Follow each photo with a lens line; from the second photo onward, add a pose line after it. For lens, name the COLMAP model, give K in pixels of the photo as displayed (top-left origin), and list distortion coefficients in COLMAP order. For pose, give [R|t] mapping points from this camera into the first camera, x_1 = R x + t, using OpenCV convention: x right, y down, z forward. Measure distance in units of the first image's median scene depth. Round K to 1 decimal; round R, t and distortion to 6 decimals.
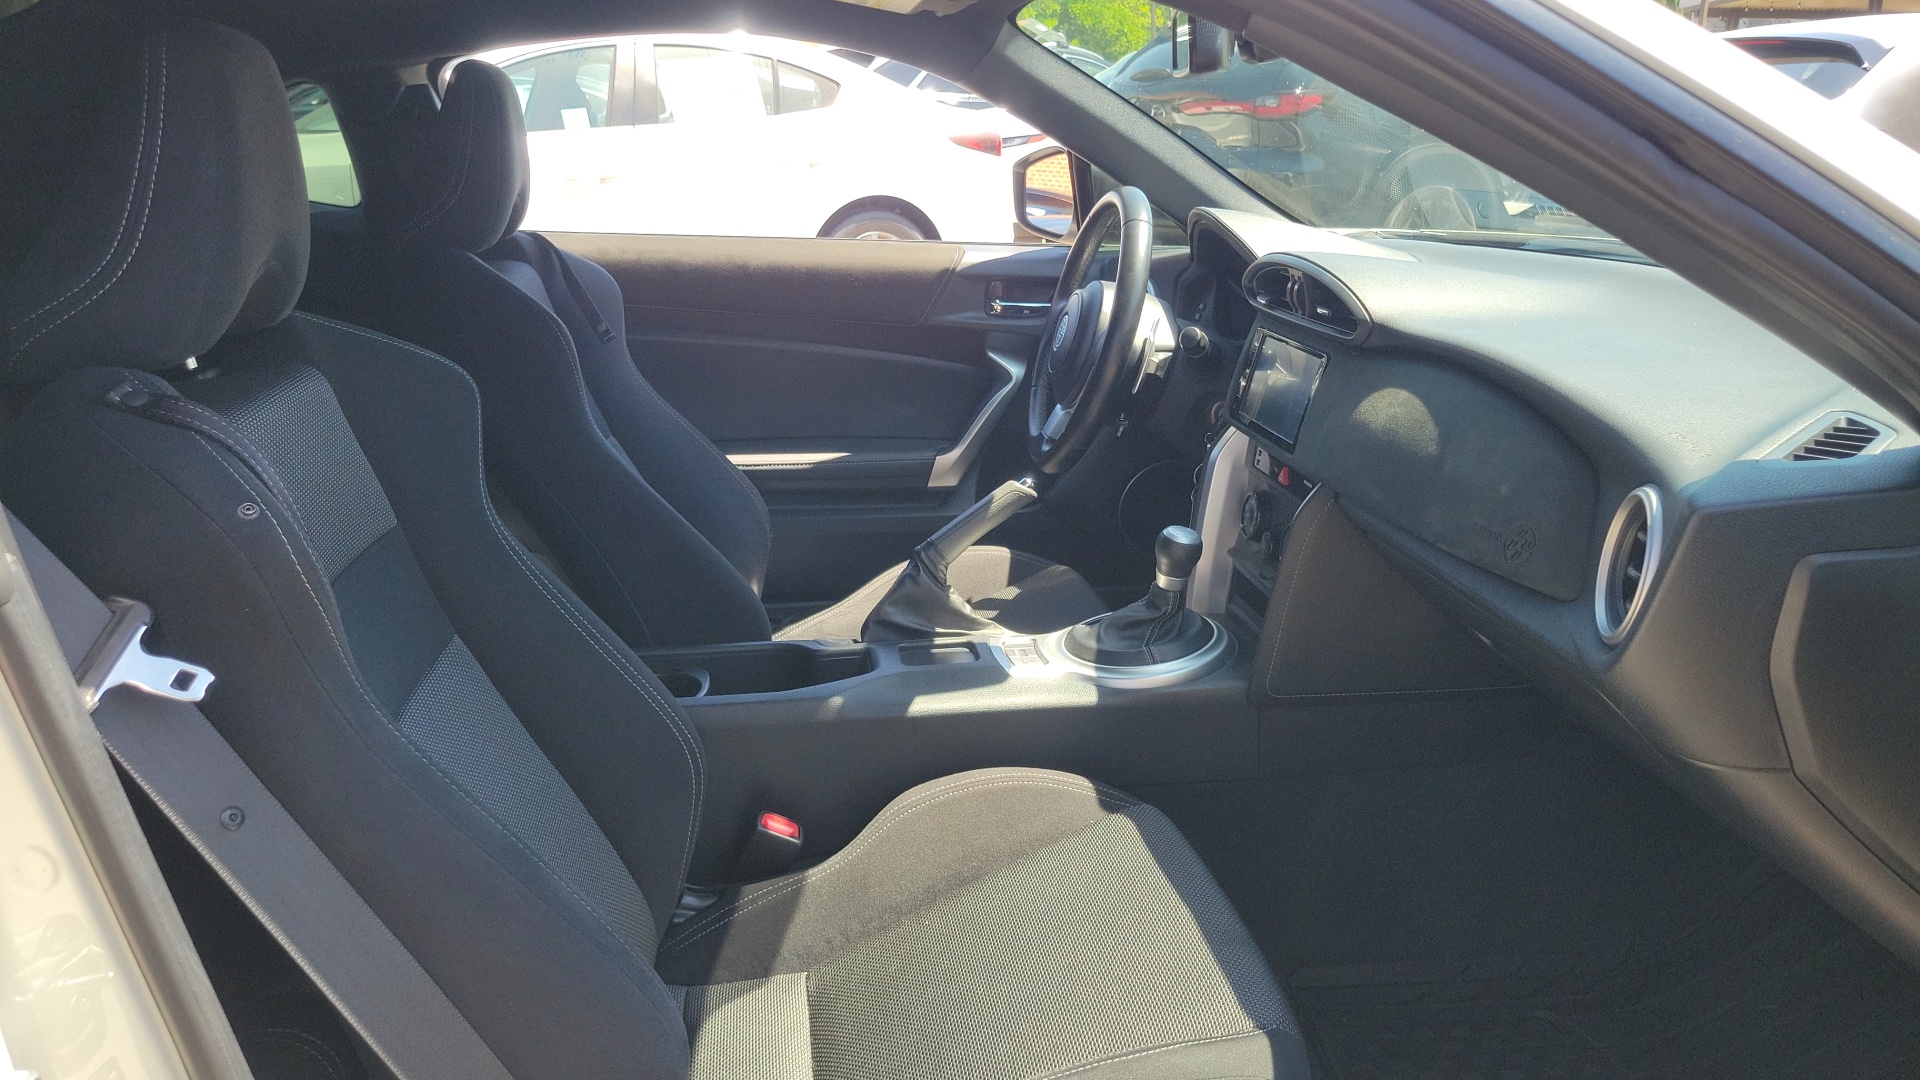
lens RADIAL K [[1508.8, 0, 960.0], [0, 1508.8, 540.0], [0, 0, 1]] dist [0.035274, -0.000264]
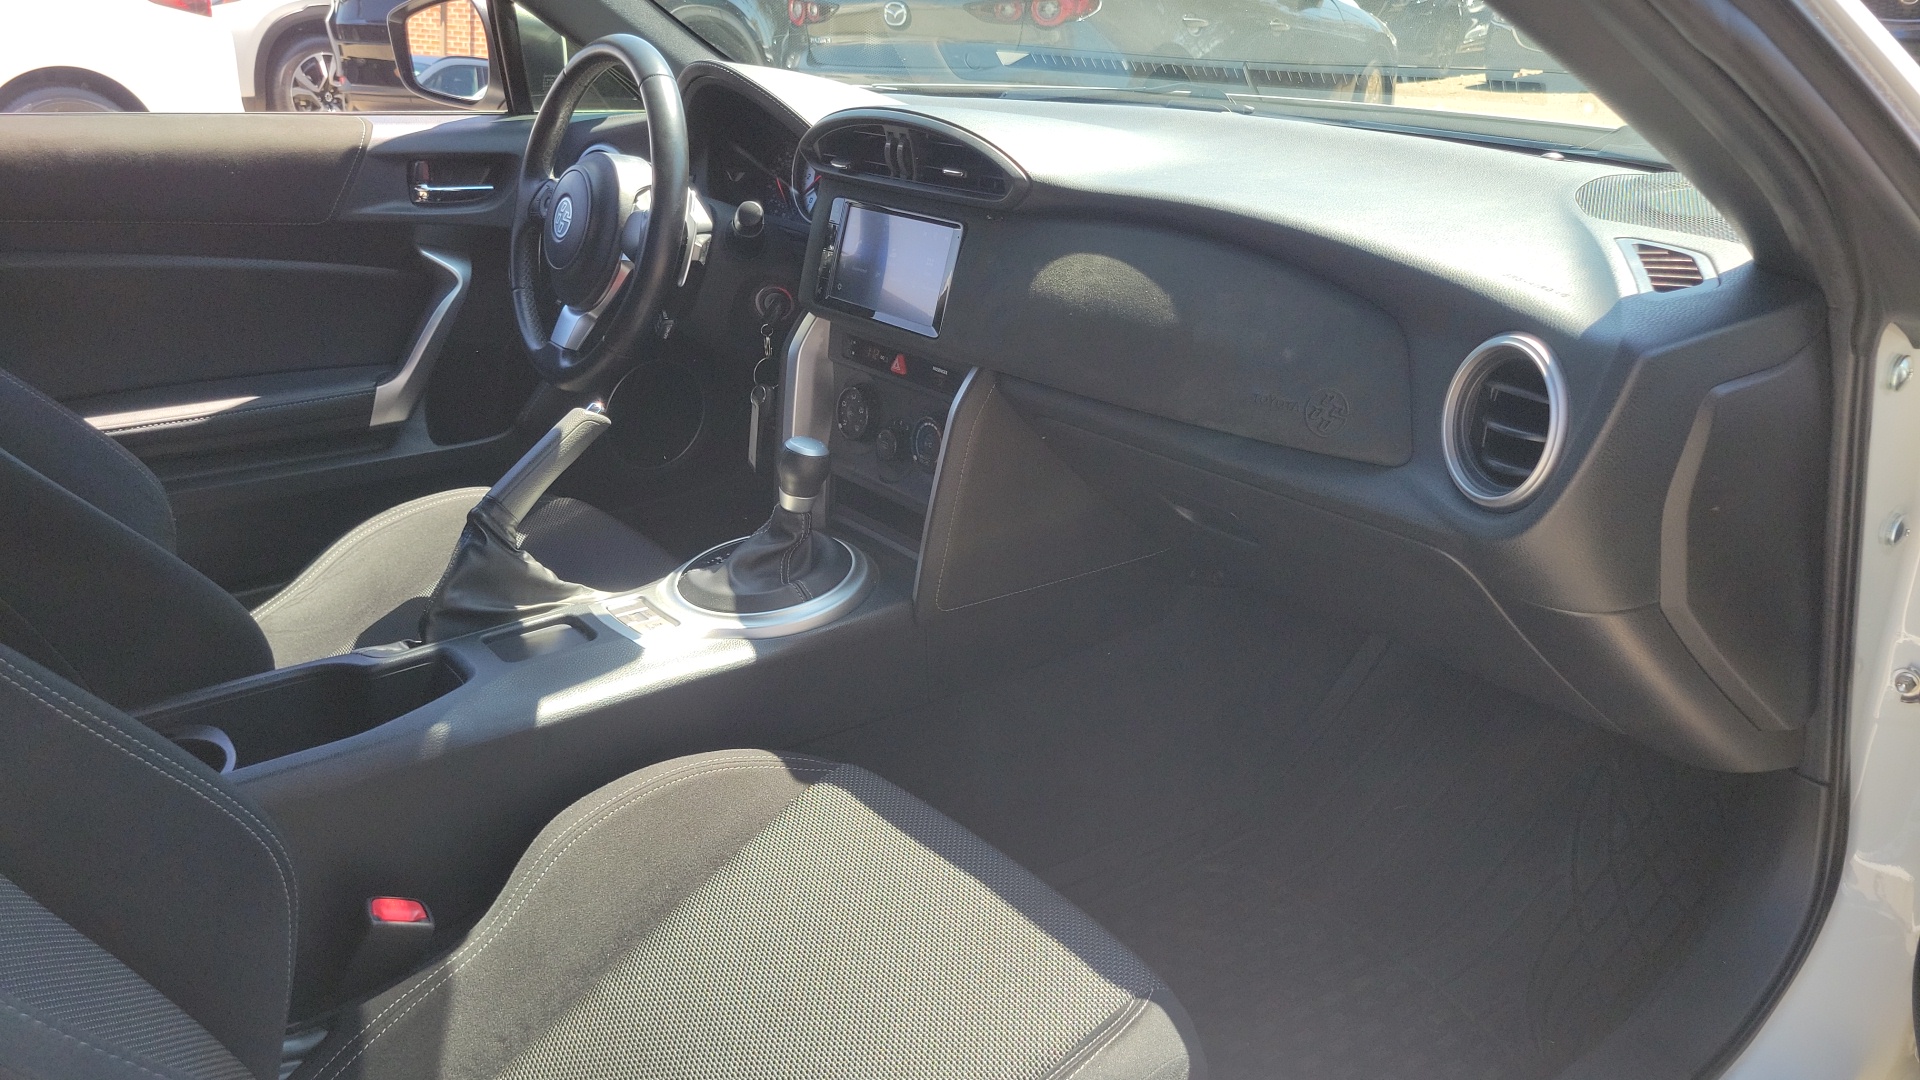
lens RADIAL K [[1479.6, 0, 960.0], [0, 1479.6, 540.0], [0, 0, 1]] dist [0.027851, 0.000916]
pose [[0.866009, -0.167487, 0.471143, -0.176543], [0.127960, 0.985091, 0.114987, -0.035411], [-0.483378, -0.039292, 0.874530, 0.213682]]
